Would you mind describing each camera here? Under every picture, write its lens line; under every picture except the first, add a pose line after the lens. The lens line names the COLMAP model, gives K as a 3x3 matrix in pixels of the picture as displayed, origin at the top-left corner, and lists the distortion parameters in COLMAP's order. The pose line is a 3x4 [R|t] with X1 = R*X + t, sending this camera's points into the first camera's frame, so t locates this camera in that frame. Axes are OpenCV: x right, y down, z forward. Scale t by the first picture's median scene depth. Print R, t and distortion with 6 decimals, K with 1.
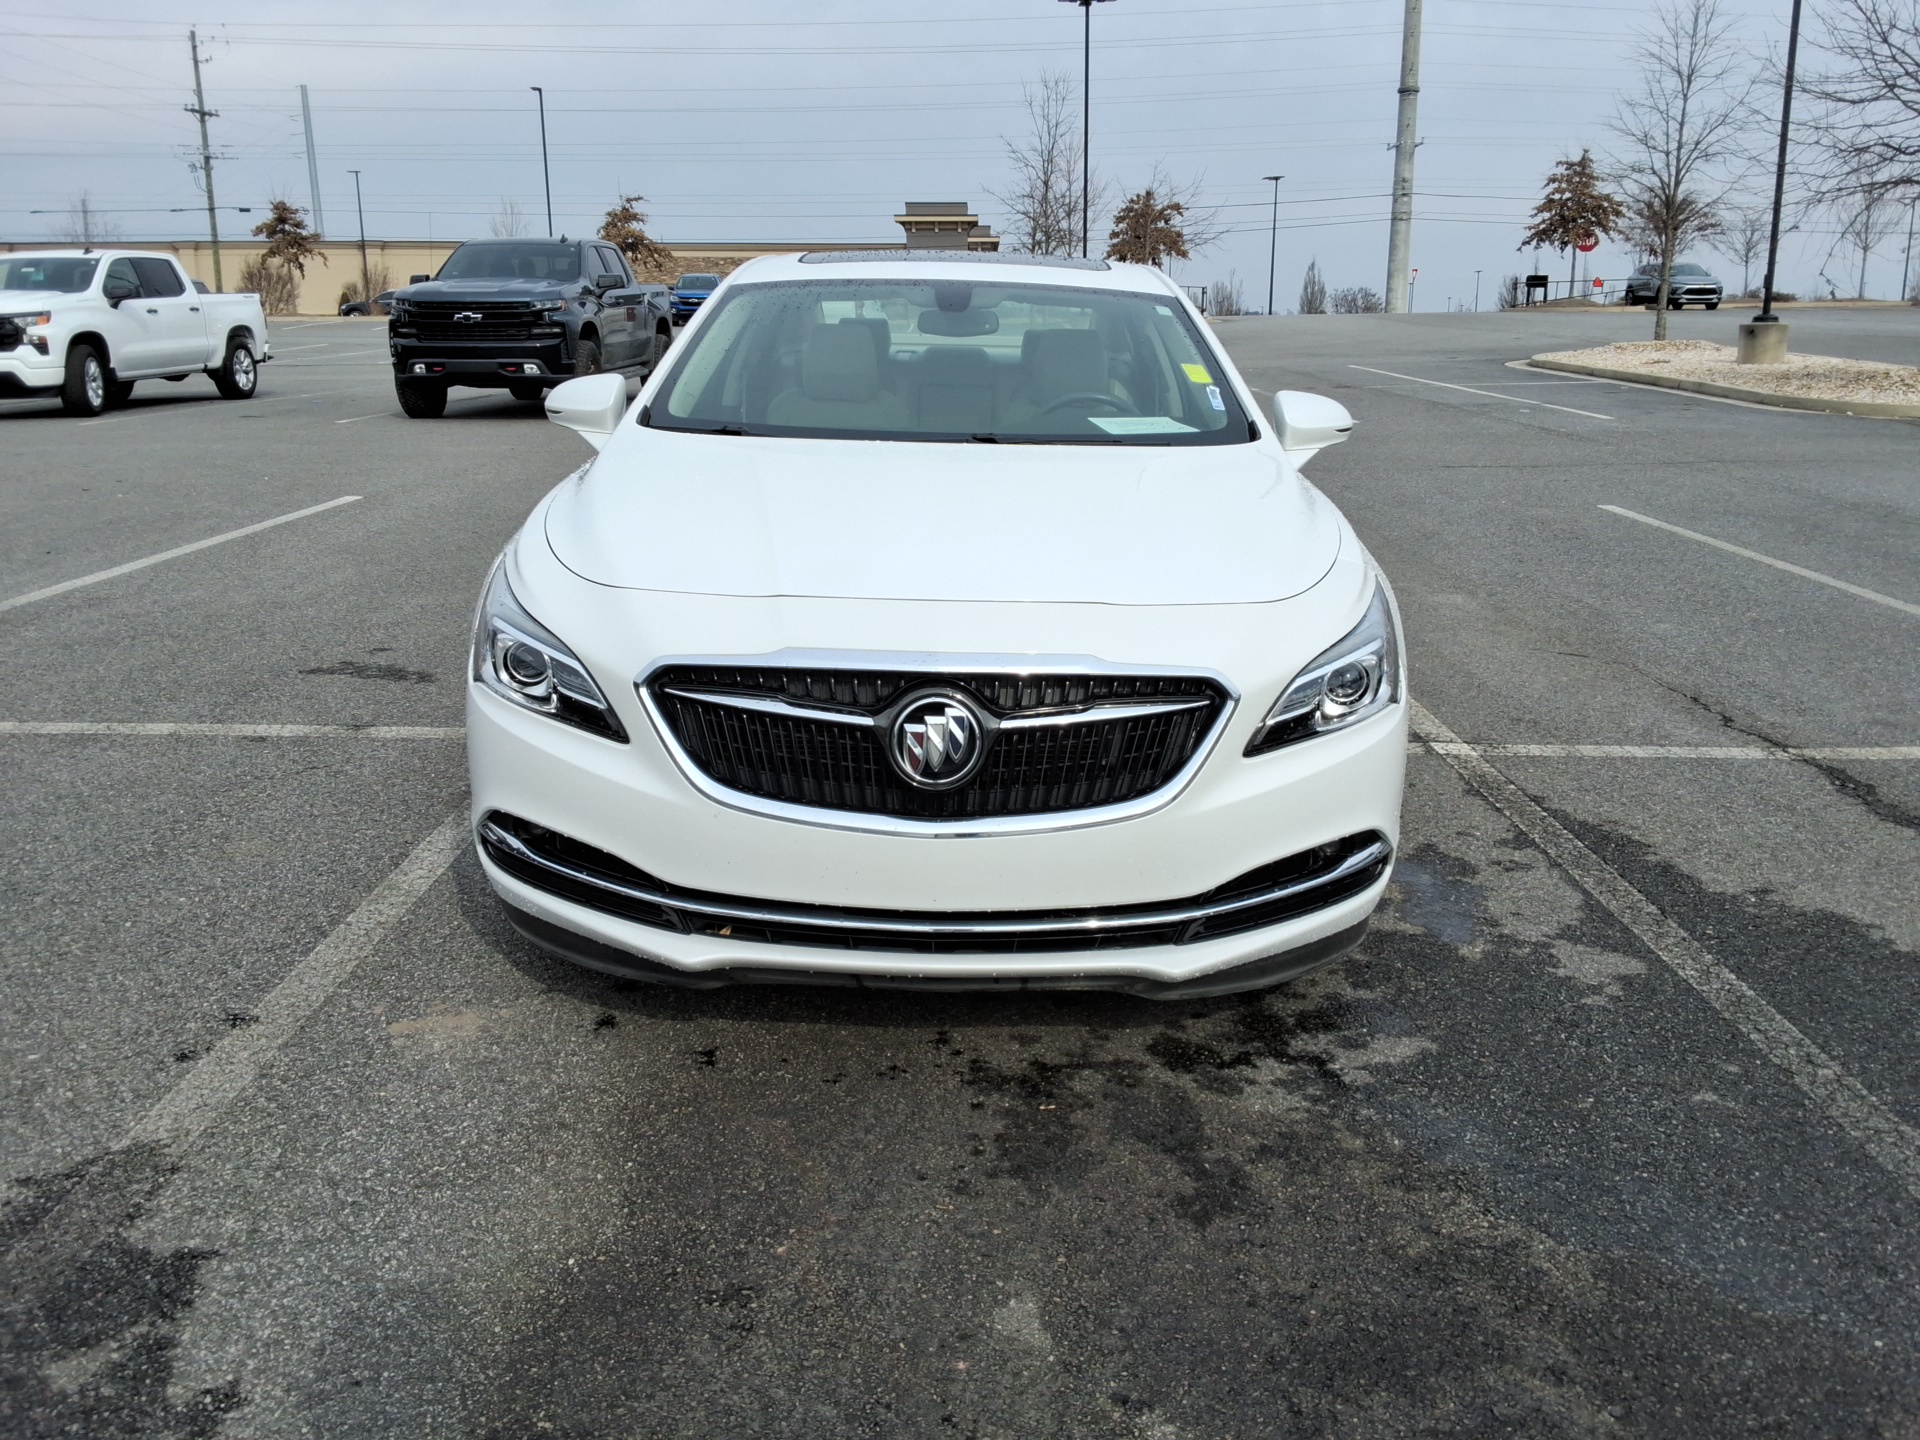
lens RADIAL K [[1537.7, 0, 972.7], [0, 1537.7, 713.5], [0, 0, 1]] dist [0.076045, -0.098520]
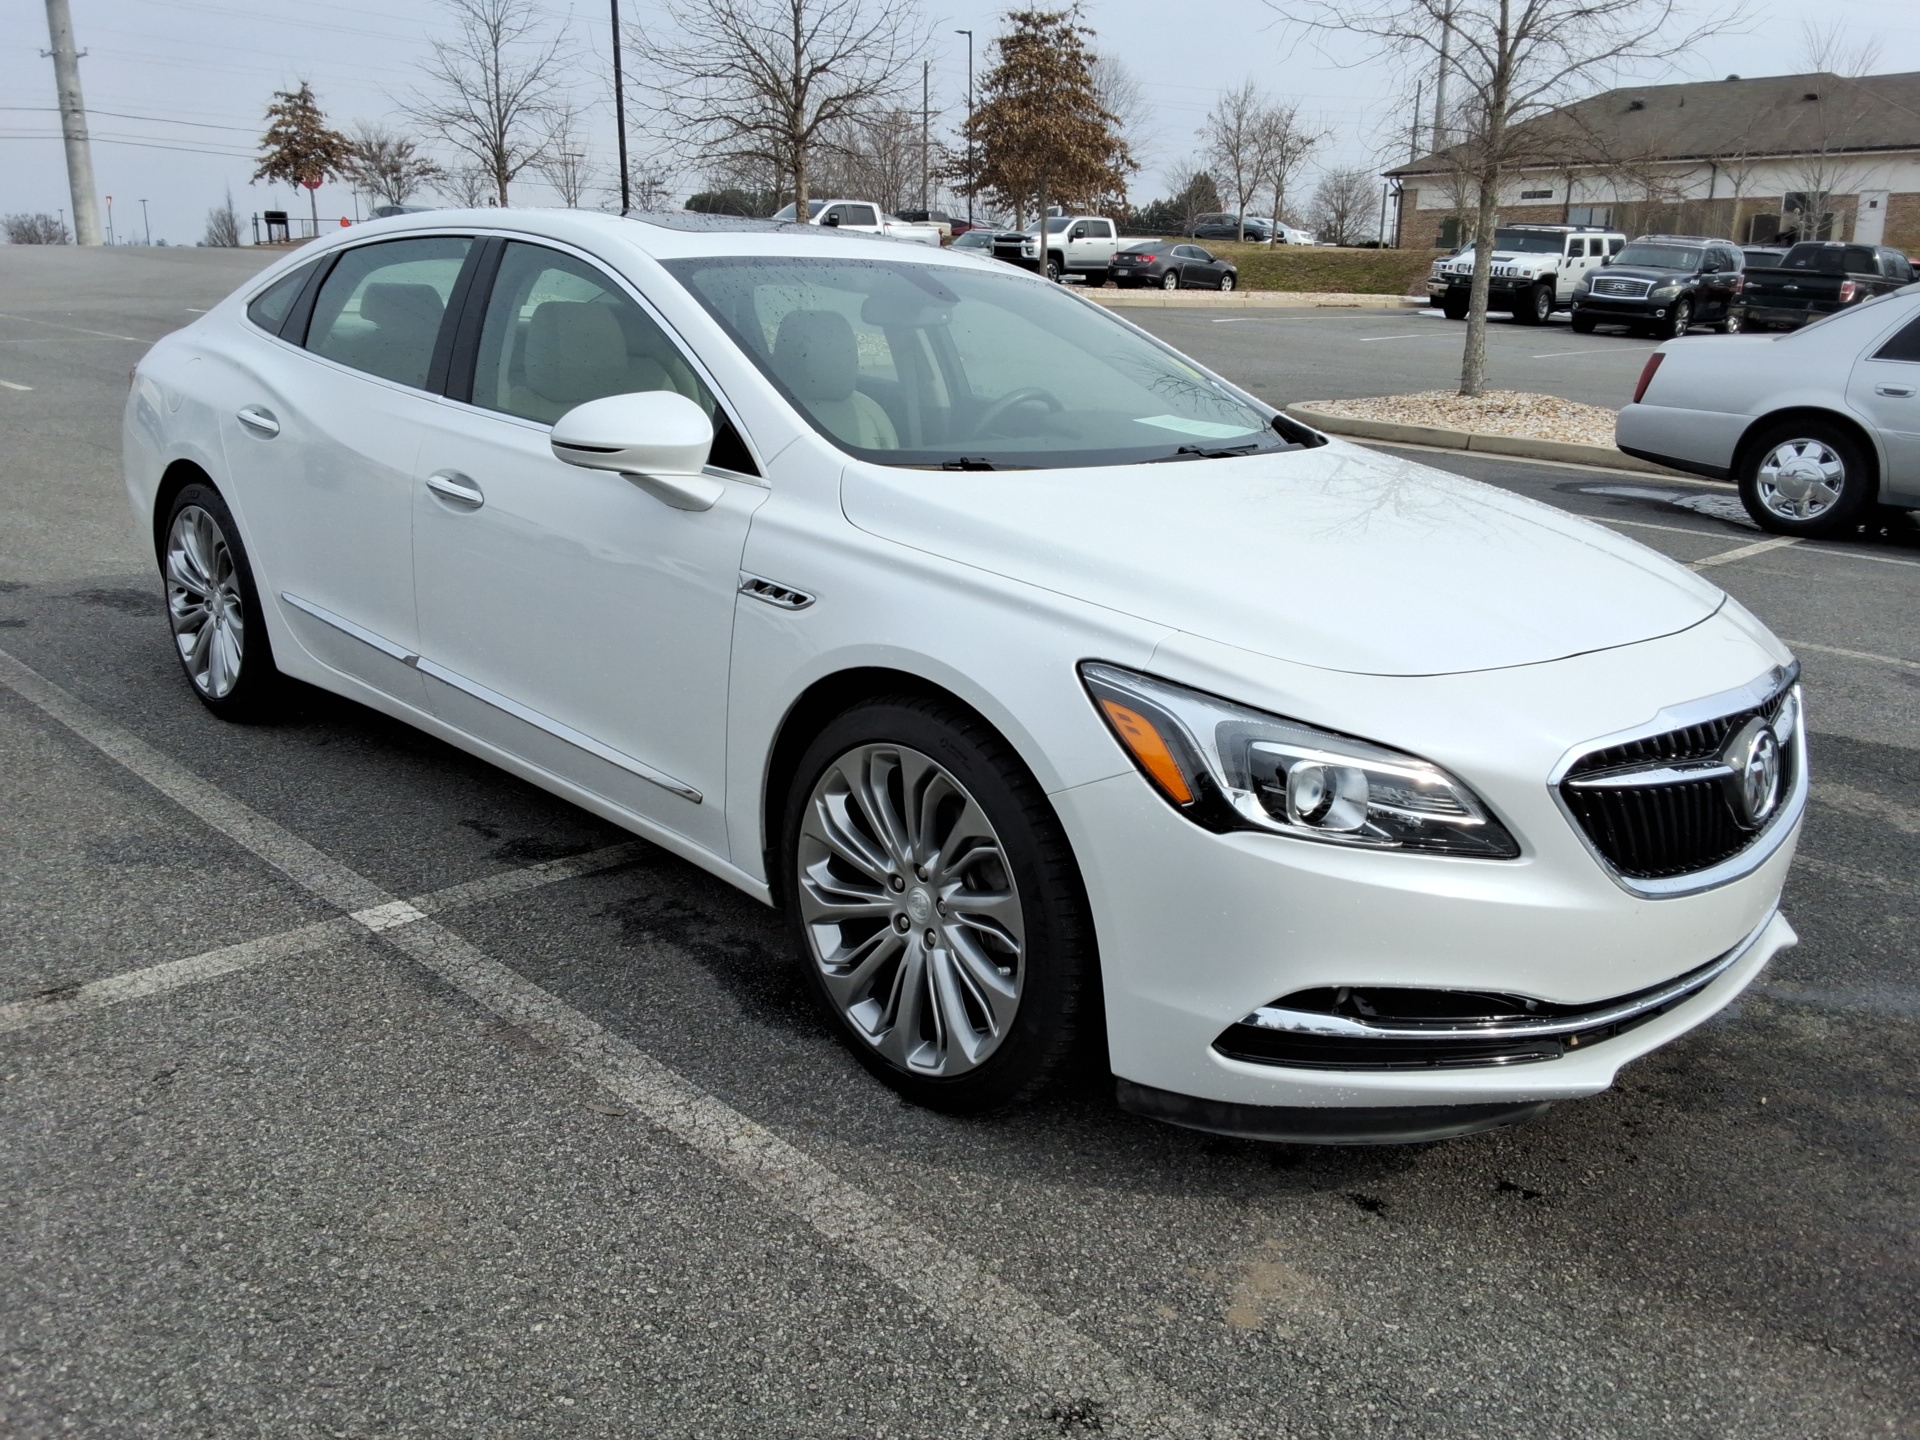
lens RADIAL K [[1537.7, 0, 965.8], [0, 1537.7, 715.4], [0, 0, 1]] dist [0.076045, -0.098520]
pose [[0.704978, -0.181292, 0.685667, -0.051582], [0.154629, 0.982809, 0.100874, -0.009719], [-0.692168, 0.034910, 0.720892, 0.031141]]
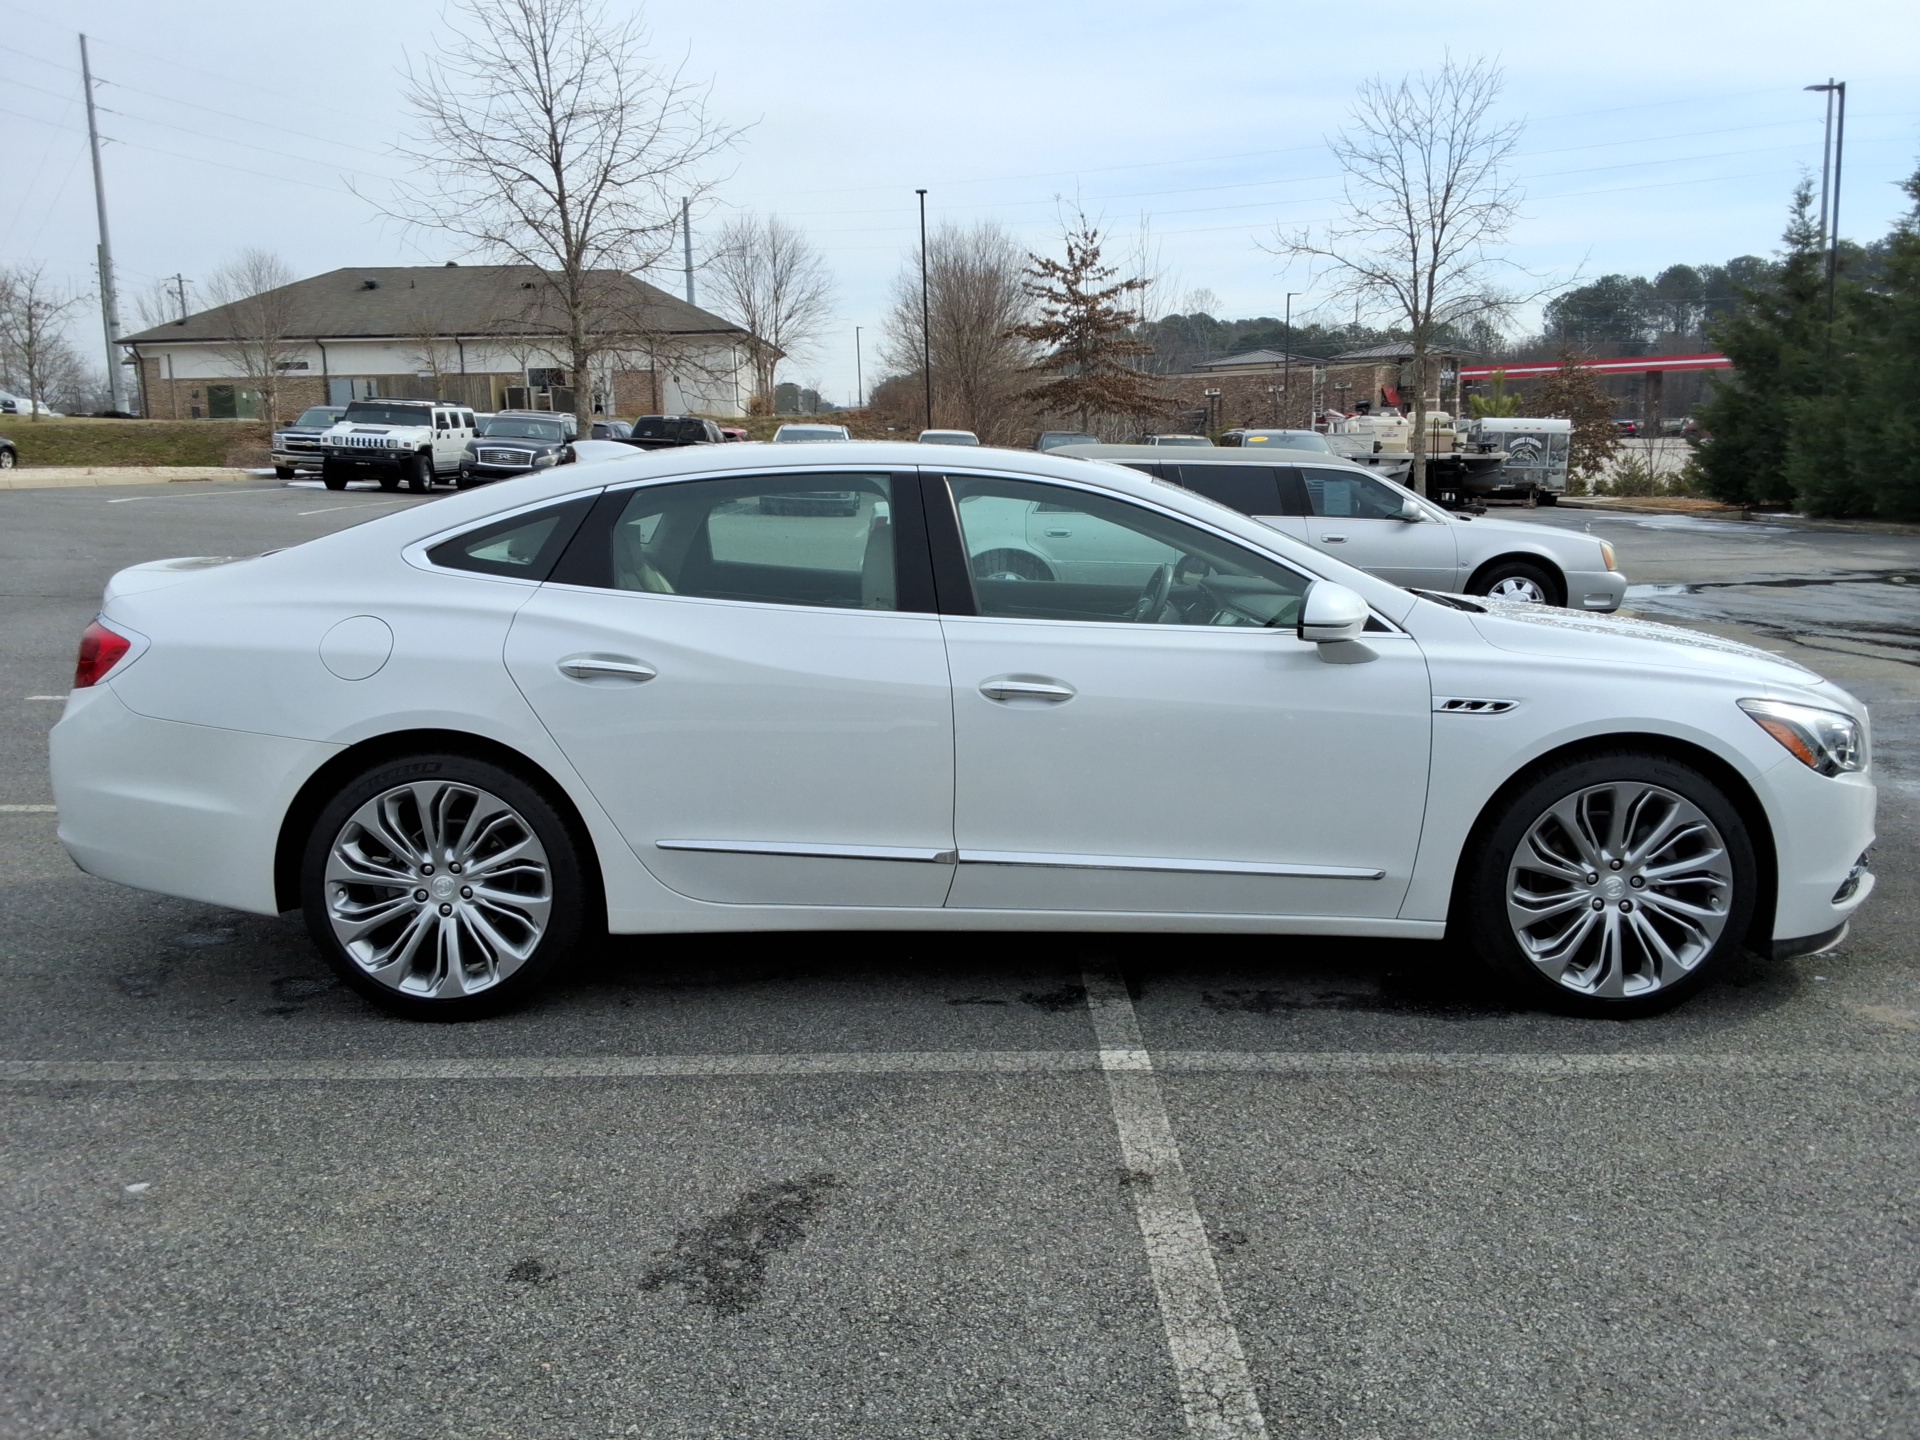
lens RADIAL K [[1537.7, 0, 967.3], [0, 1537.7, 735.5], [0, 0, 1]] dist [0.076045, -0.098520]
pose [[-0.000270, -0.184099, 0.982908, -0.095005], [0.251939, 0.951190, 0.178227, -0.028378], [-0.967743, 0.247681, 0.046124, 0.096002]]
